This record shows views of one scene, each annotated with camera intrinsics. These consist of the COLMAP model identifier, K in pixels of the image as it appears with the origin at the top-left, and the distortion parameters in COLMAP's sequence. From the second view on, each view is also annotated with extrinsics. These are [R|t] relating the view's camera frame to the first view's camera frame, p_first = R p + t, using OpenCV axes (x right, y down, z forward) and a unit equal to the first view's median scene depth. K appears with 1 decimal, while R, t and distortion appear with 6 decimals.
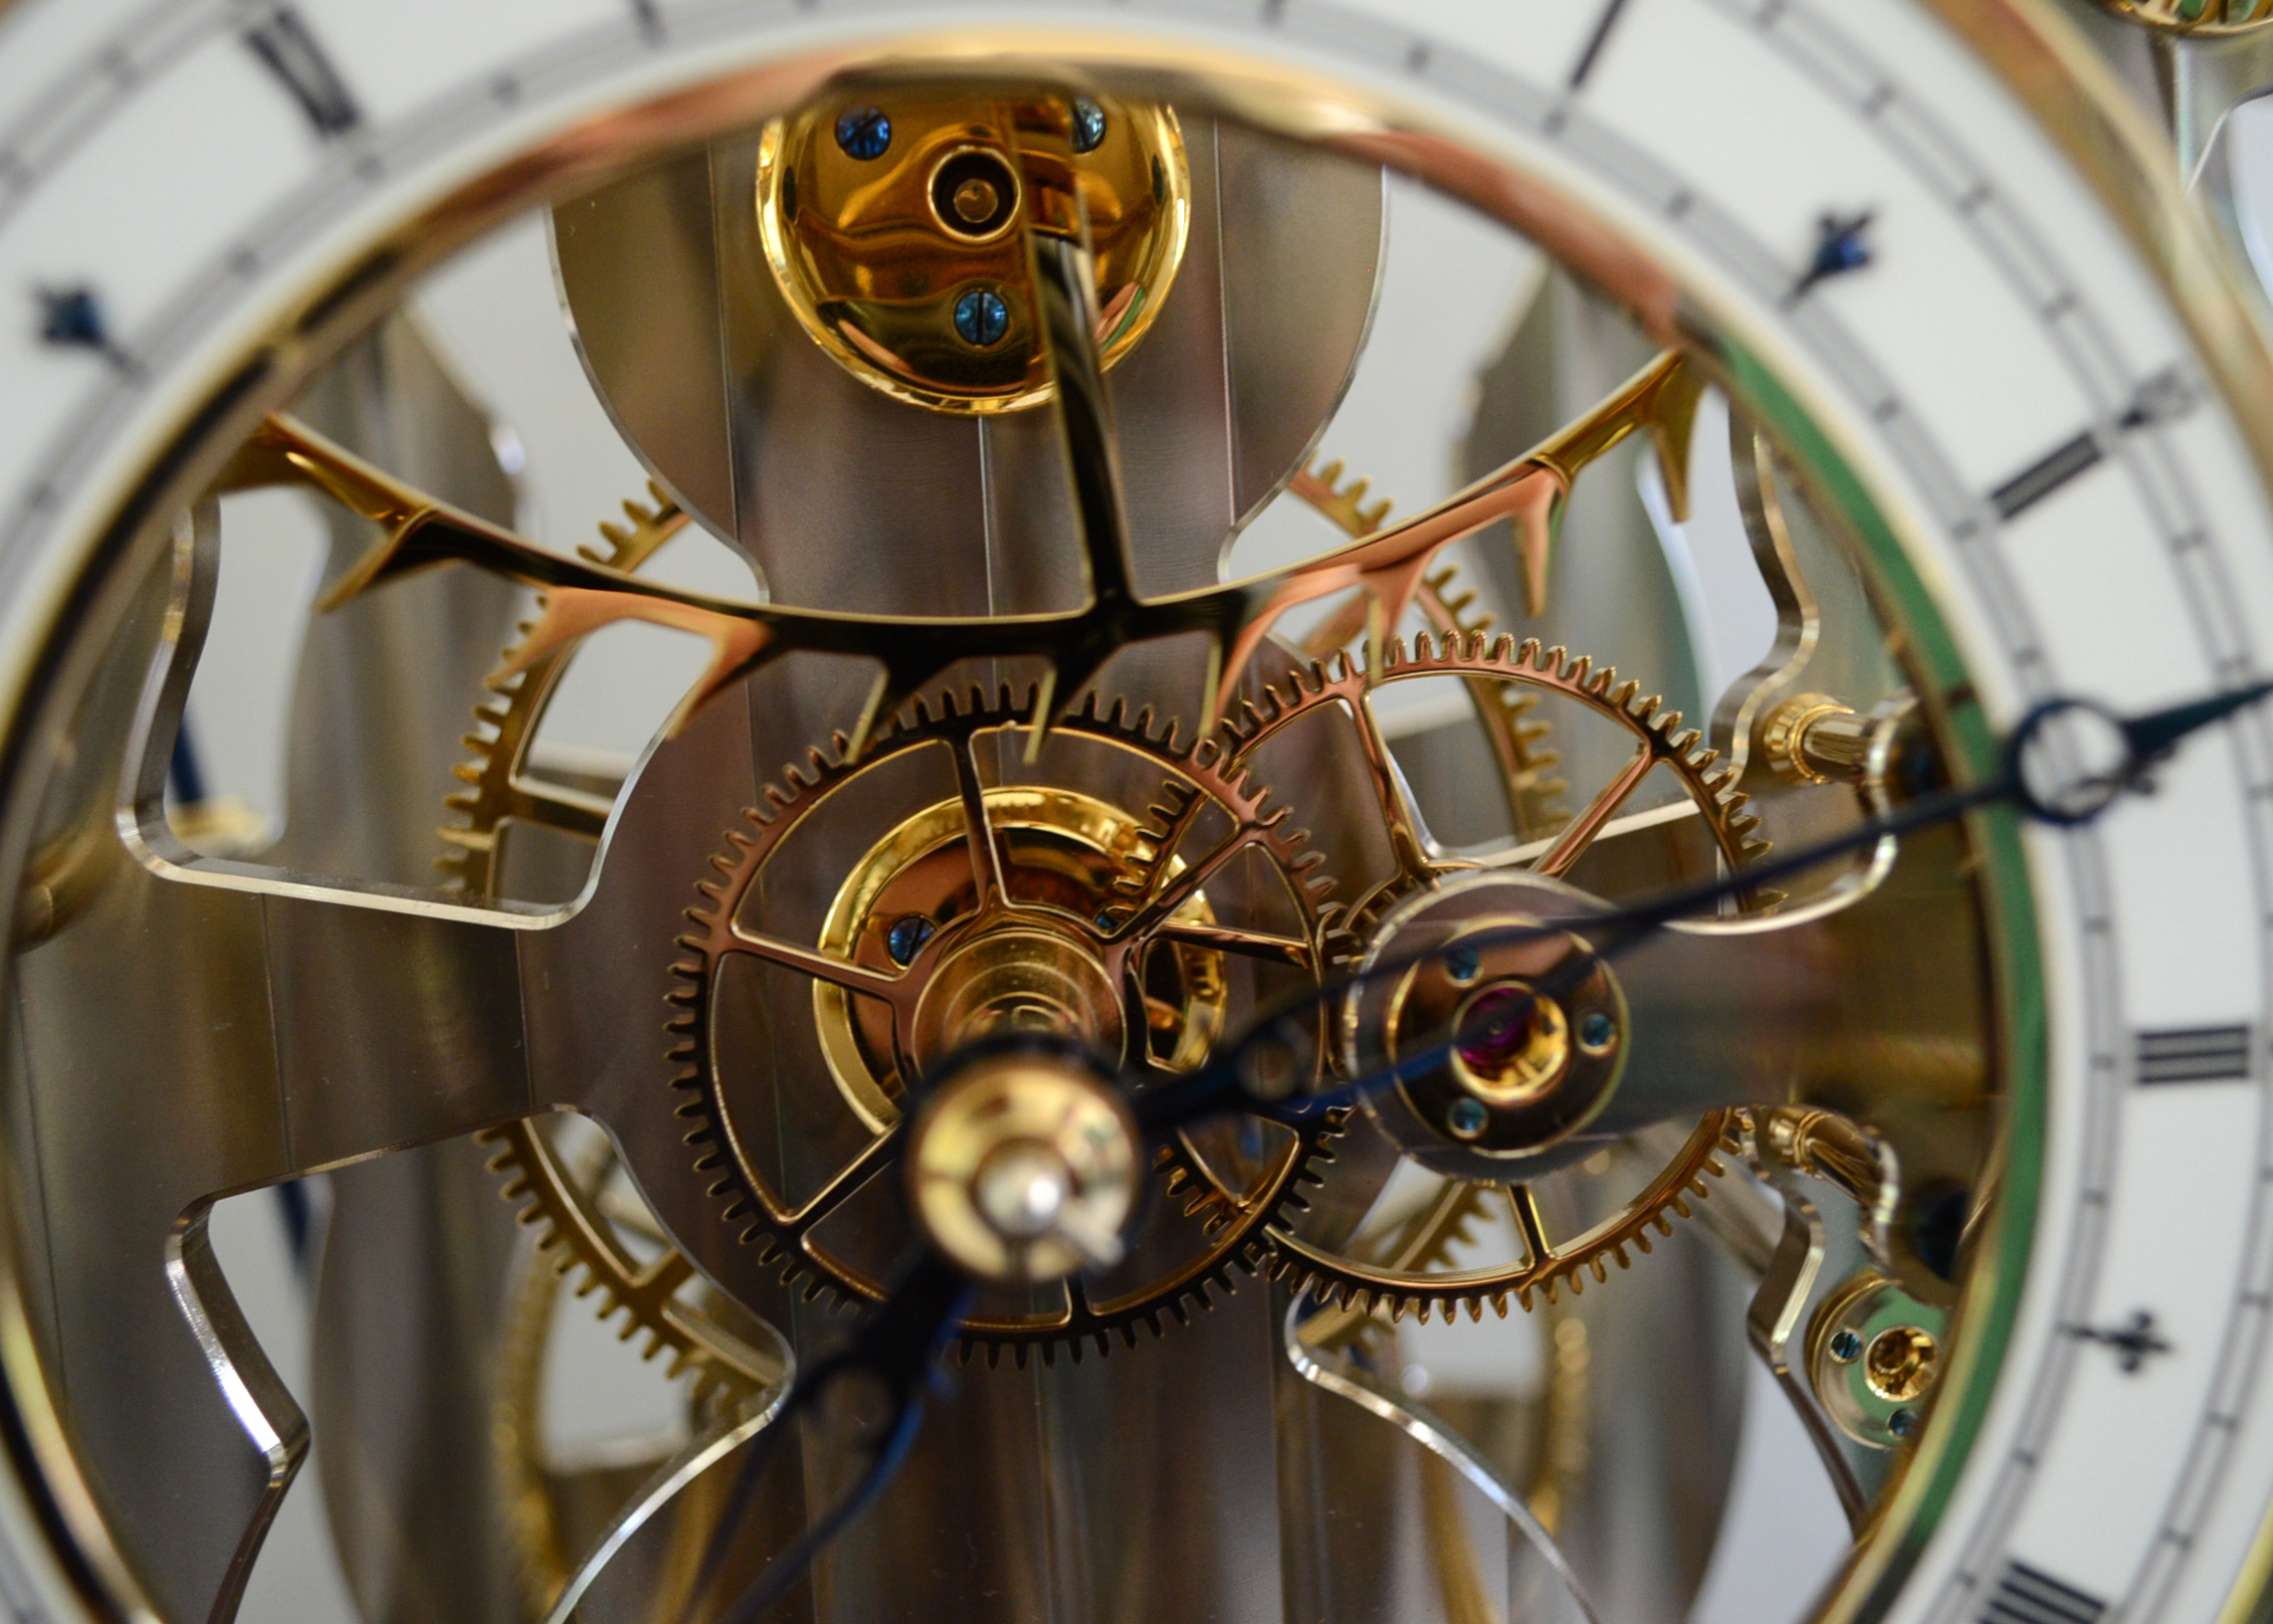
lens RADIAL K [[2372.8, 0, 1147.9], [0, 2372.8, 817.2], [0, 0, 1]] dist [-0.012563, 0.000000]
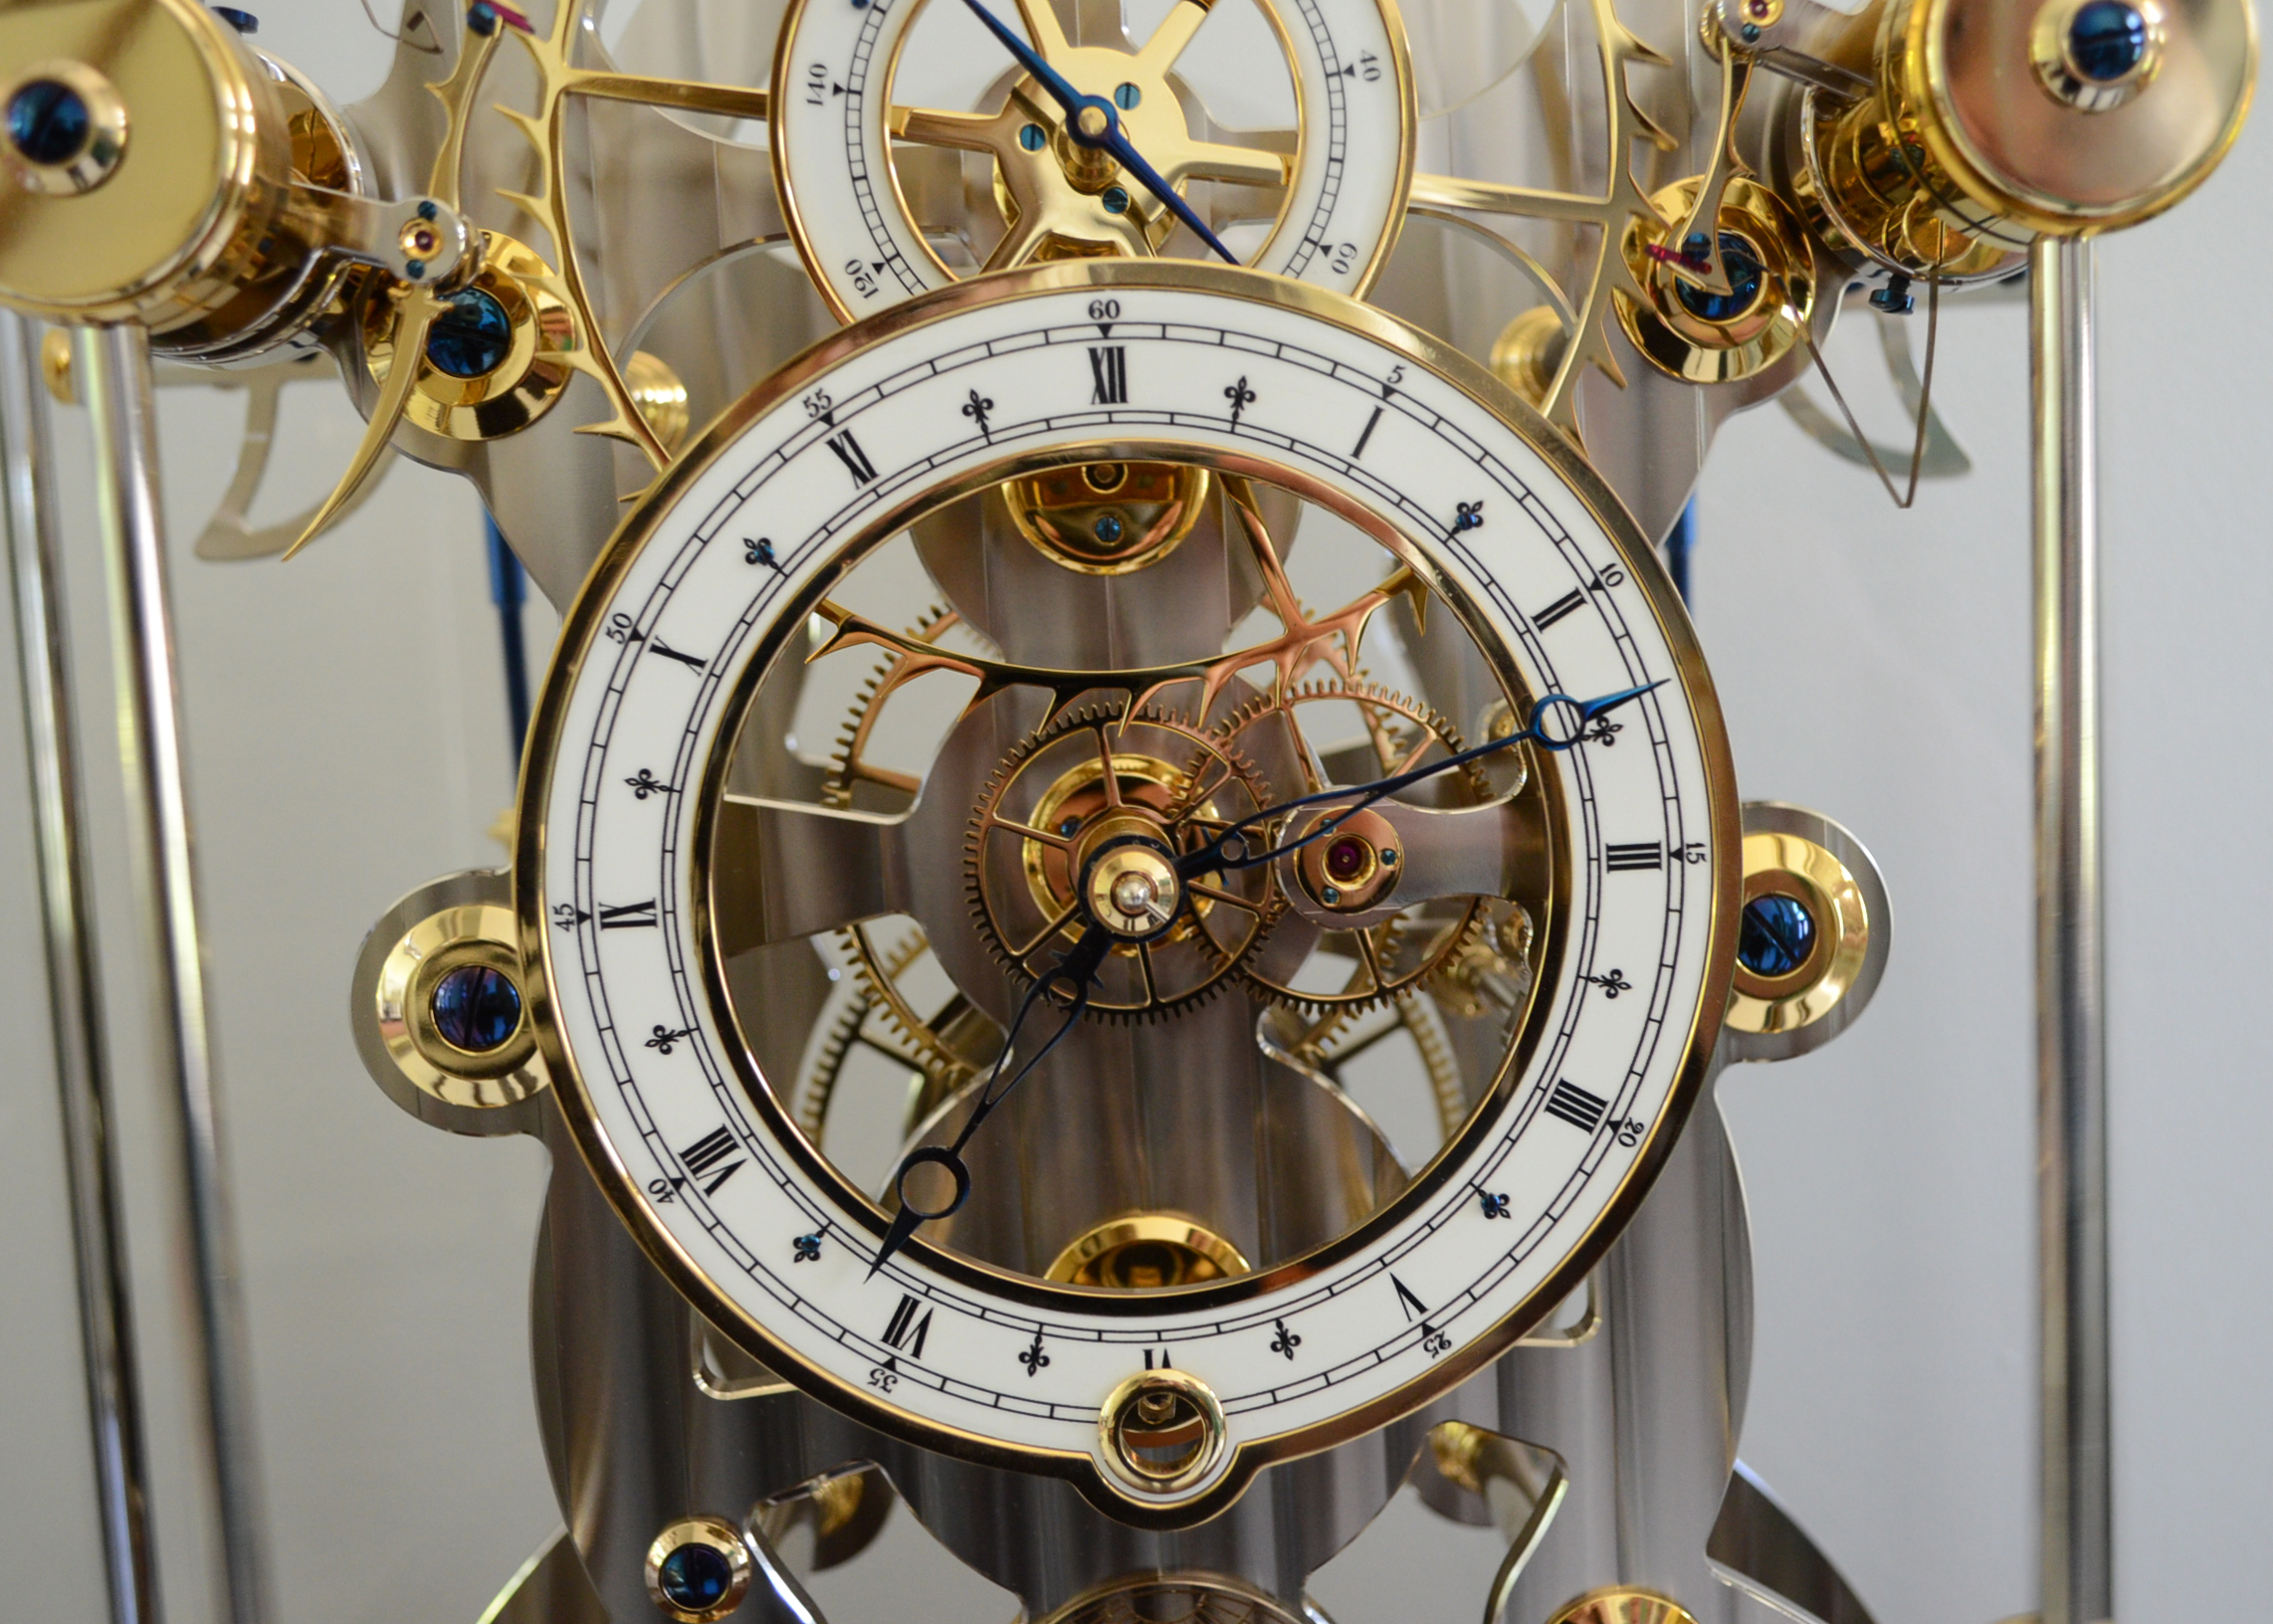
lens RADIAL K [[2372.8, 0, 1125.3], [0, 2372.8, 832.4], [0, 0, 1]] dist [-0.012563, 0.000000]
pose [[0.999338, 0.001102, -0.036373, 0.026988], [-0.001928, 0.999741, -0.022673, 0.128581], [0.036339, 0.022728, 0.999081, -1.330058]]
